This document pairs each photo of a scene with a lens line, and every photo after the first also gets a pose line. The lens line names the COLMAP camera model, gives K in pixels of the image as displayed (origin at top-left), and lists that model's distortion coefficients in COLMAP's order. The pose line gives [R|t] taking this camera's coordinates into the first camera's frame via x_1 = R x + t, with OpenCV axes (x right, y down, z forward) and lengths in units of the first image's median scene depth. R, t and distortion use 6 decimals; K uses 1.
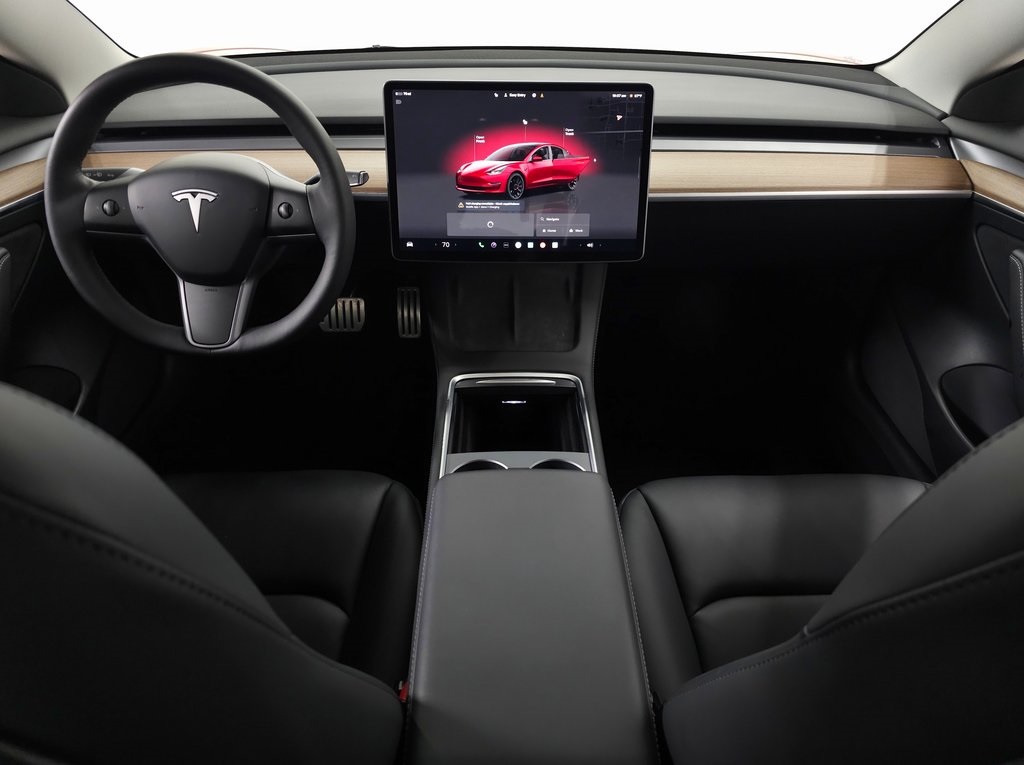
lens RADIAL K [[681.4, 0, 520.4], [0, 681.4, 389.4], [0, 0, 1]] dist [0.011165, -0.023263]
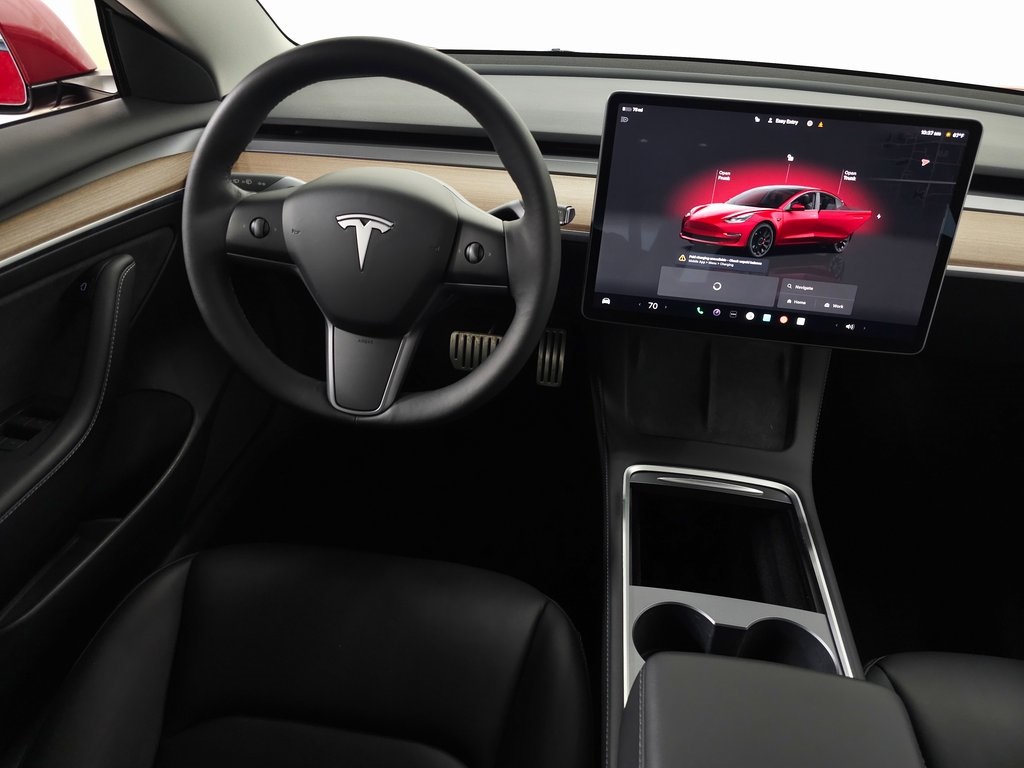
lens RADIAL K [[681.4, 0, 502.2], [0, 681.4, 389.0], [0, 0, 1]] dist [0.011165, -0.023263]
pose [[0.983401, 0.122684, -0.133680, -0.167149], [-0.124684, 0.992174, -0.006661, -0.094403], [0.131816, 0.023218, 0.991002, 0.219171]]
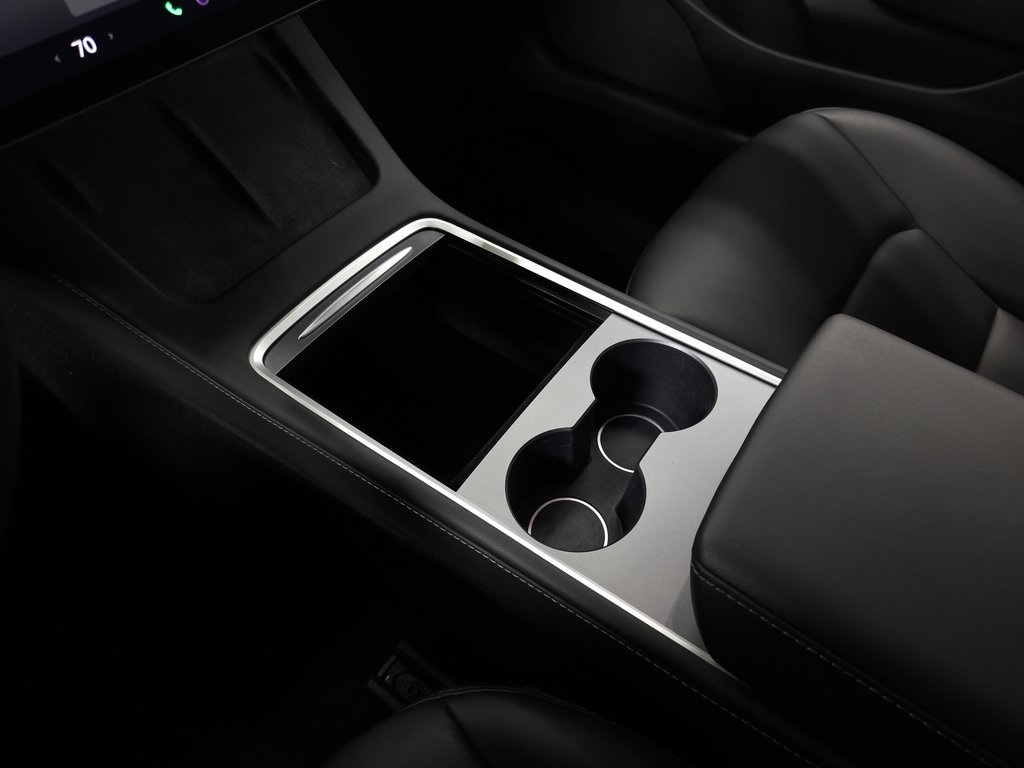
lens RADIAL K [[681.4, 0, 510.4], [0, 681.4, 386.0], [0, 0, 1]] dist [0.011165, -0.023263]
pose [[0.591985, -0.628175, 0.504925, -0.263643], [0.441780, 0.776910, 0.448599, -0.144644], [-0.674080, -0.042499, 0.737435, 0.626551]]
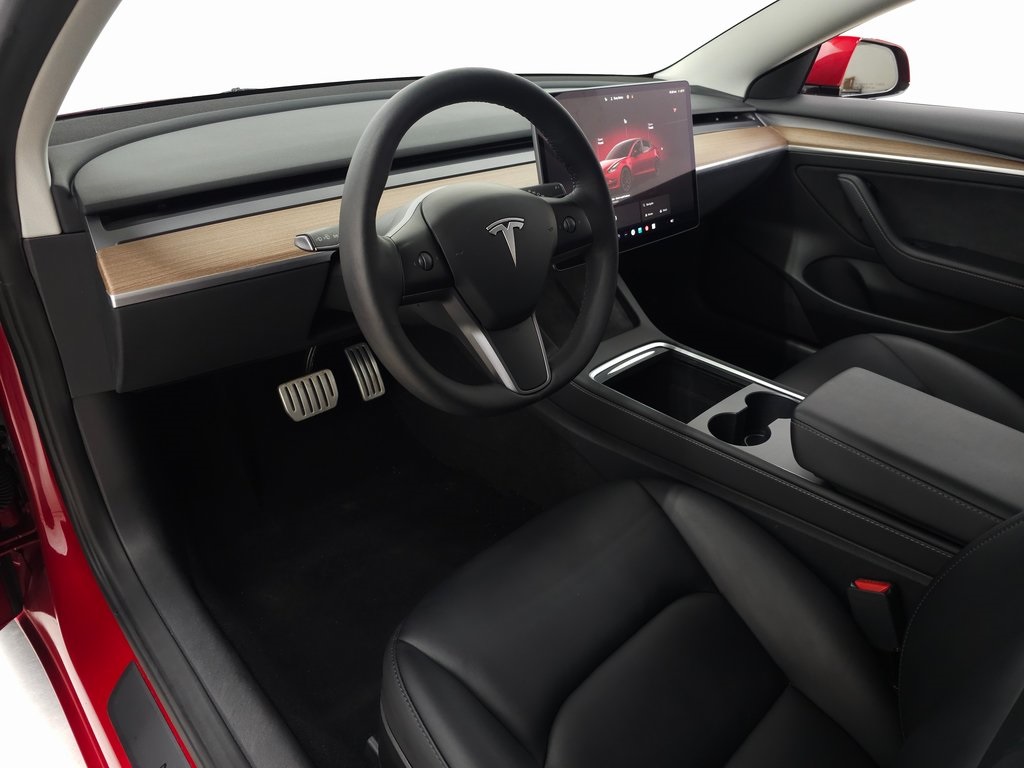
lens RADIAL K [[663.1, 0, 519.4], [0, 663.1, 394.8], [0, 0, 1]] dist [-0.029579, -0.002189]
pose [[0.734202, -0.339248, 0.588097, -0.871511], [0.367259, 0.926989, 0.076241, -0.121435], [-0.571024, 0.160008, 0.805189, 0.299259]]
